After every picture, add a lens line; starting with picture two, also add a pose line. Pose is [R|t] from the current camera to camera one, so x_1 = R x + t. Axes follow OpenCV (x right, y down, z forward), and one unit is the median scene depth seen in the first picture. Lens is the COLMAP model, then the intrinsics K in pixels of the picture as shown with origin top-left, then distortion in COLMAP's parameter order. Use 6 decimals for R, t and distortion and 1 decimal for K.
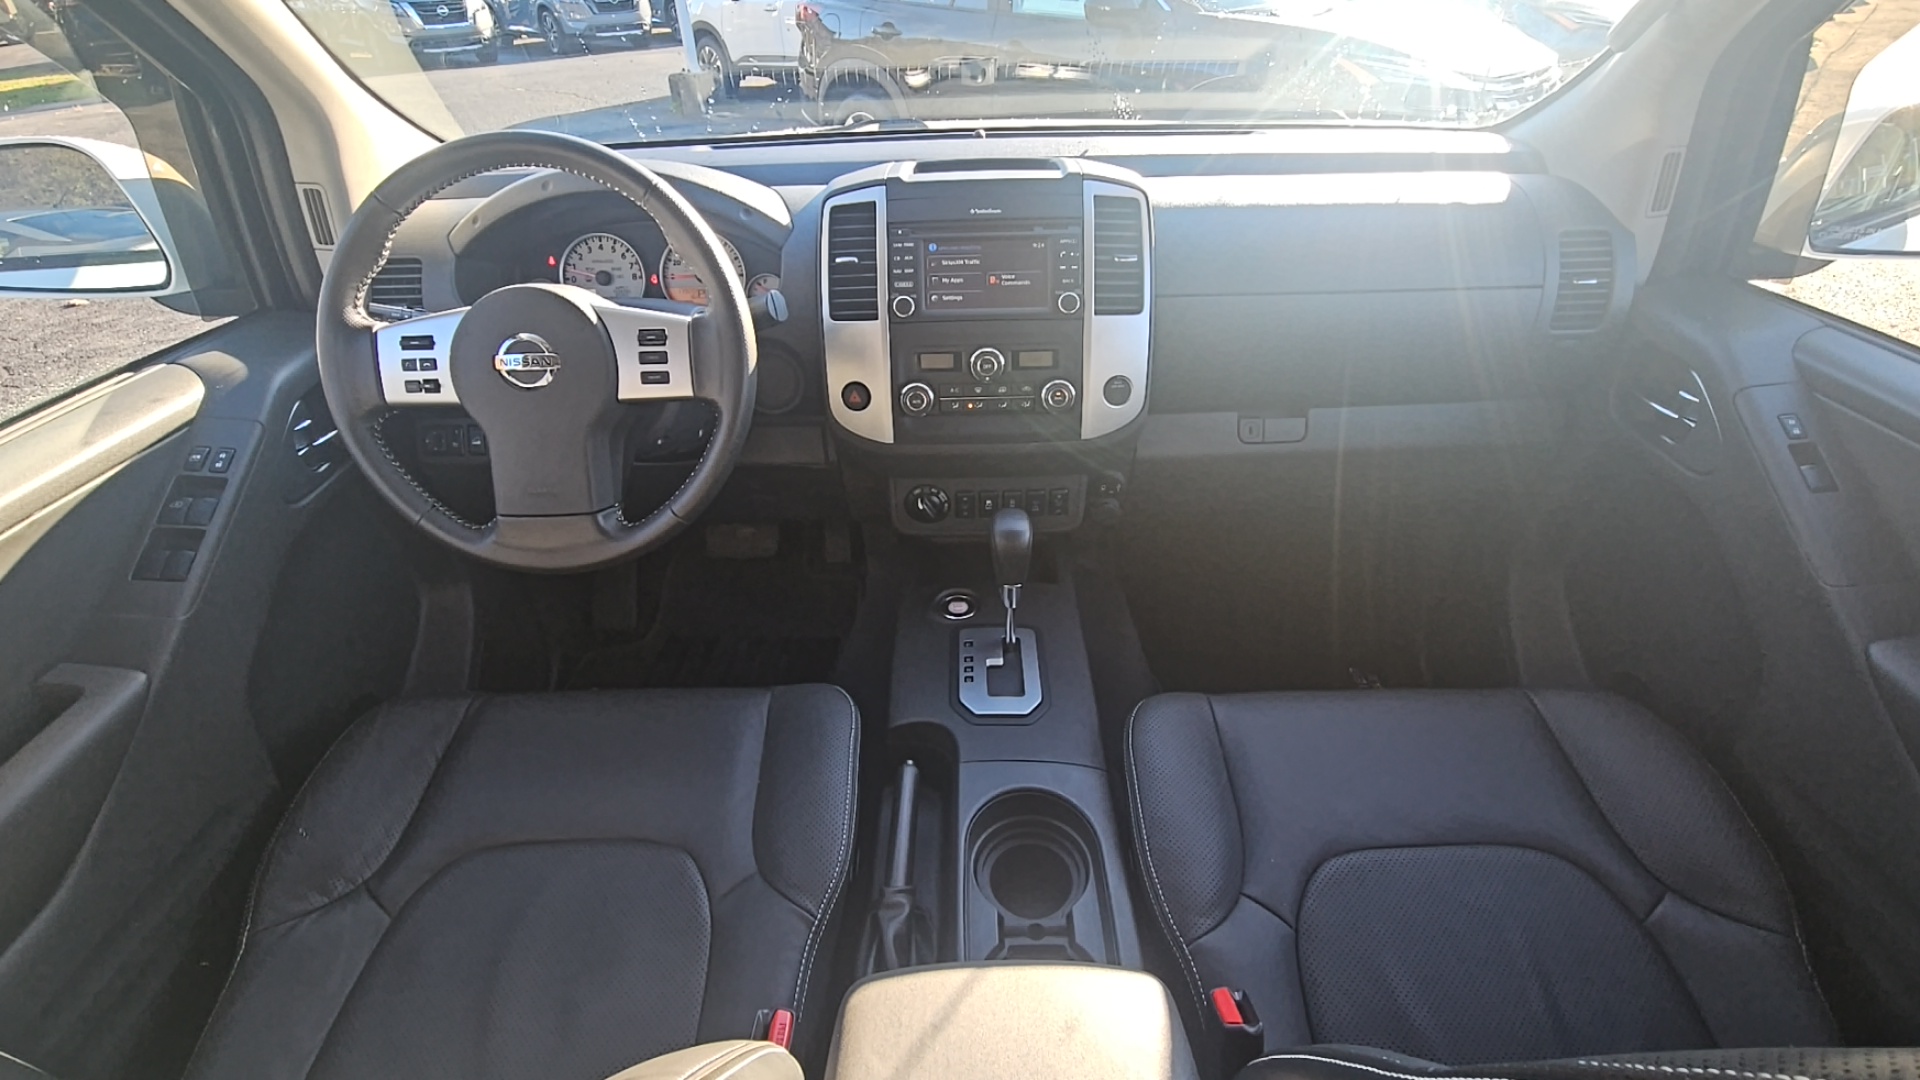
lens RADIAL K [[856.9, 0, 954.4], [0, 856.9, 537.4], [0, 0, 1]] dist [-0.002801, -0.000516]
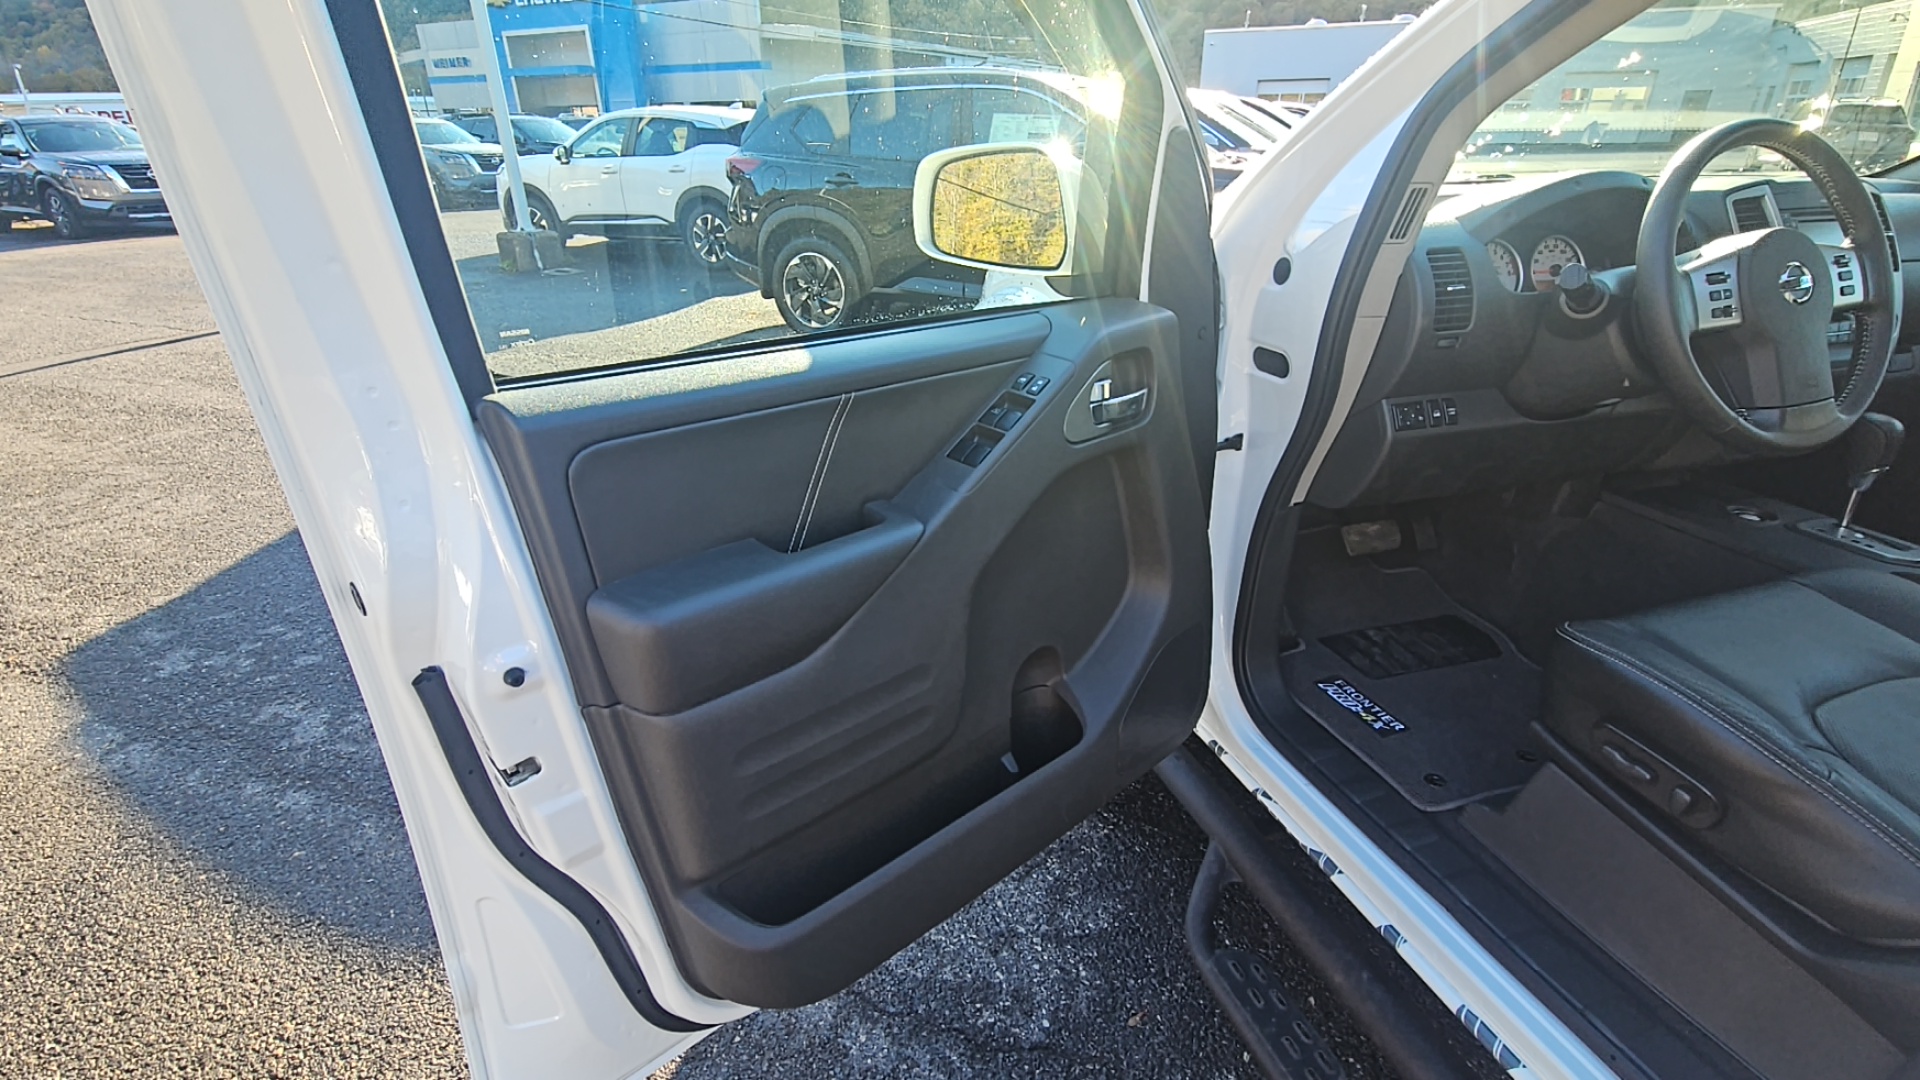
lens RADIAL K [[862.4, 0, 964.1], [0, 862.4, 527.5], [0, 0, 1]] dist [0.032846, -0.017479]
pose [[0.955590, -0.110485, 0.273203, -1.752776], [0.156583, 0.975727, -0.153094, 0.137302], [-0.249657, 0.189074, 0.949696, 0.098211]]
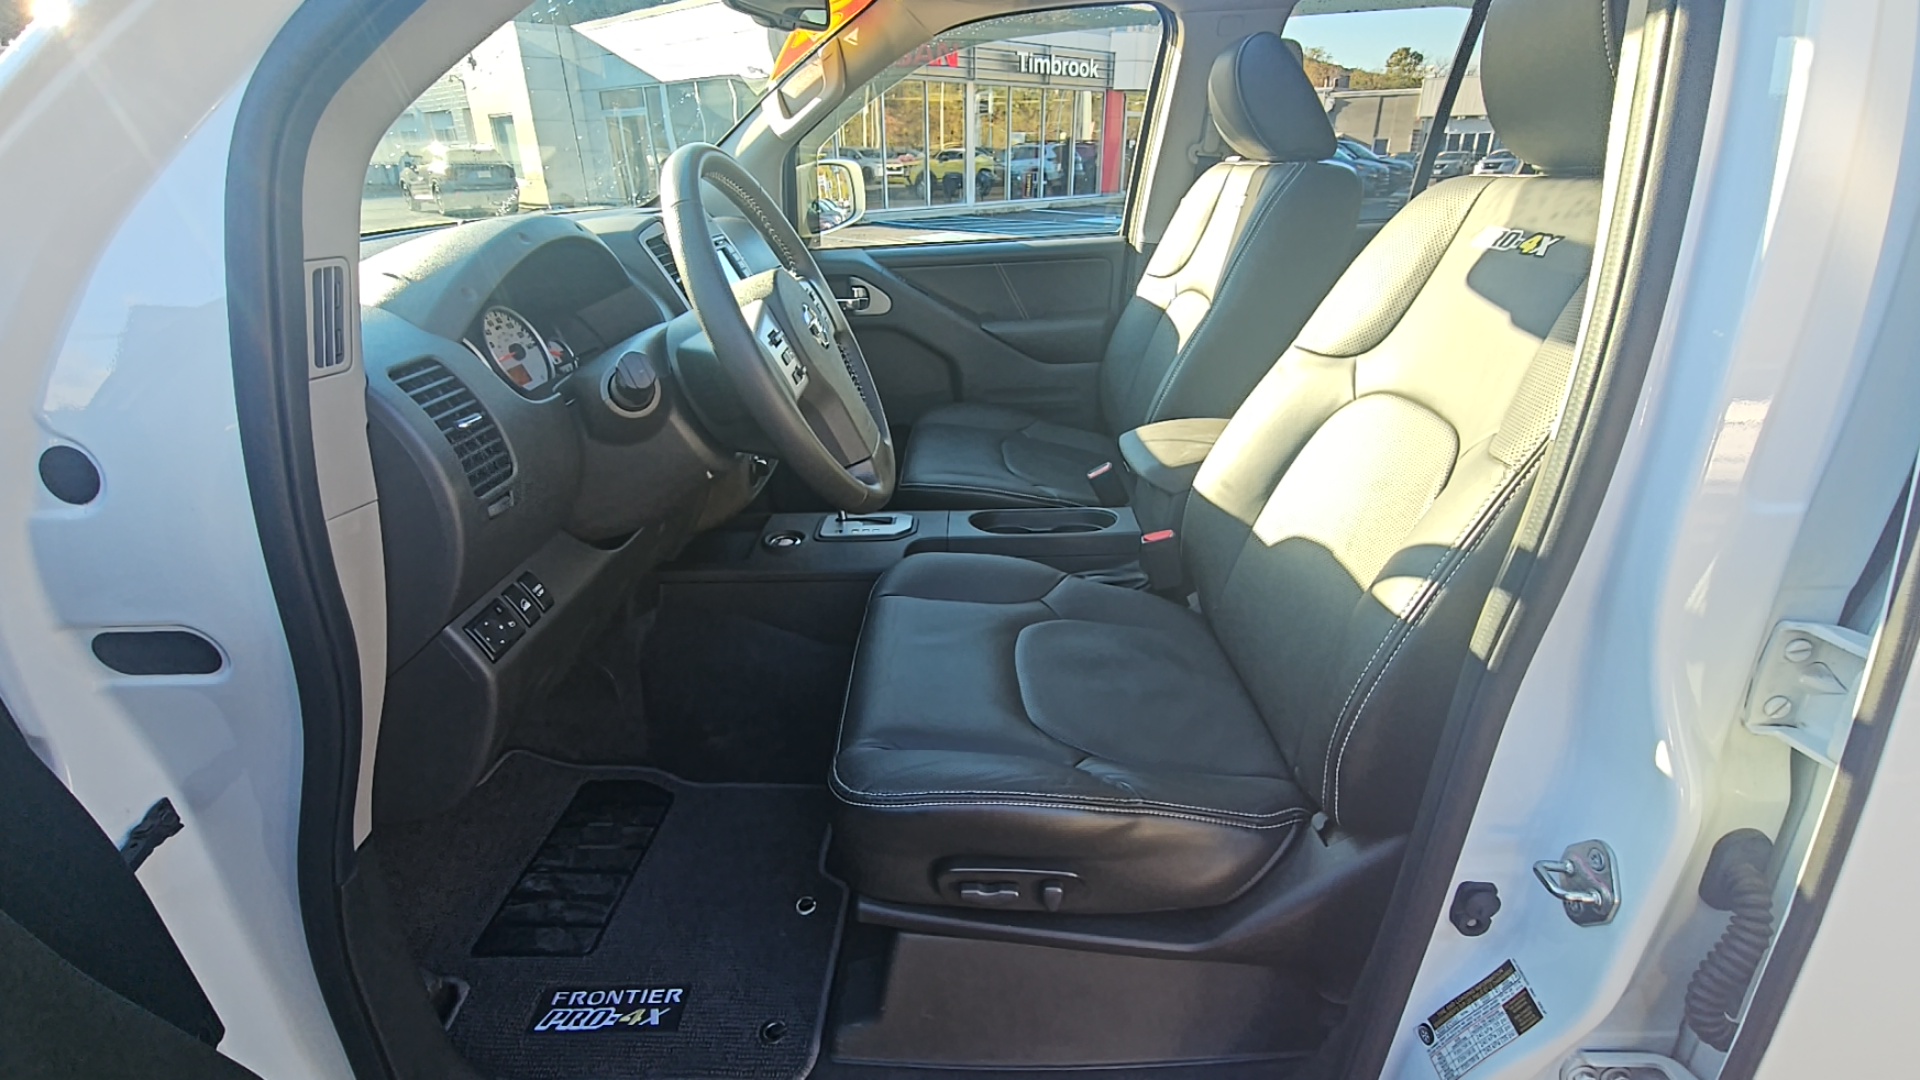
lens RADIAL K [[849.8, 0, 958.4], [0, 849.8, 532.1], [0, 0, 1]] dist [-0.000585, -0.001092]
pose [[0.029890, -0.382184, 0.923603, -1.380617], [0.580297, 0.758987, 0.295286, -0.182772], [-0.813856, 0.527138, 0.244466, 0.588504]]
